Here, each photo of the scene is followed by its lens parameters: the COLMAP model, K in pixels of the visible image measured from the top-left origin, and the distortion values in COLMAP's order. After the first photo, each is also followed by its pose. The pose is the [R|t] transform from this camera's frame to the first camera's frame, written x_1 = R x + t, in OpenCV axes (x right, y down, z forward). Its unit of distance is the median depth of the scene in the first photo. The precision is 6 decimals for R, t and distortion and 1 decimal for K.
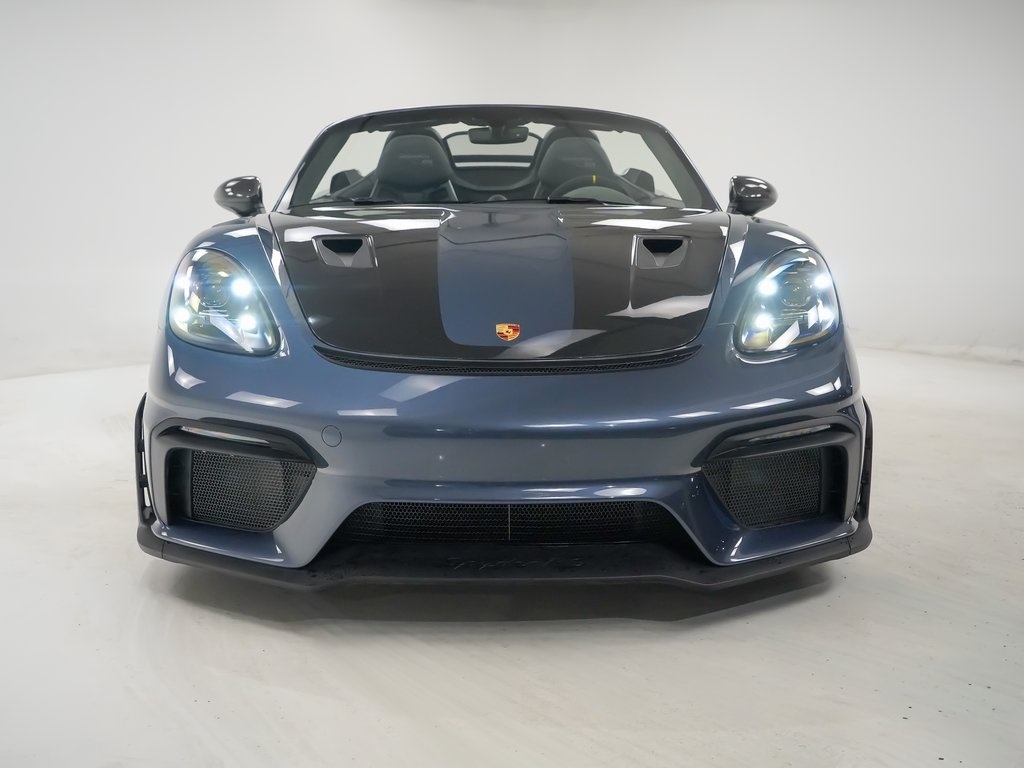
lens RADIAL K [[1074.8, 0, 511.2], [0, 1074.8, 383.7], [0, 0, 1]] dist [0.002505, 0.000000]
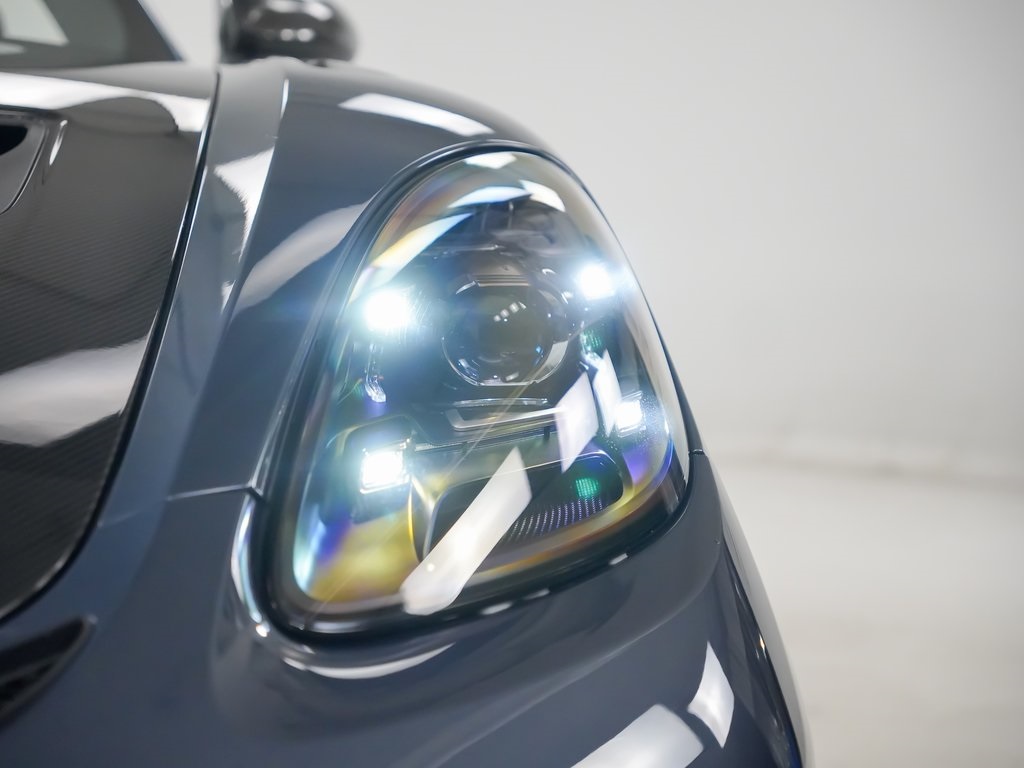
lens RADIAL K [[1939.9, 0, 511.8], [0, 1939.9, 384.1], [0, 0, 1]] dist [-0.017573, 0.000000]
pose [[0.941927, -0.041722, 0.333215, 0.124096], [0.061248, 0.996953, -0.048306, -0.051685], [-0.330184, 0.065909, 0.941613, 0.599026]]
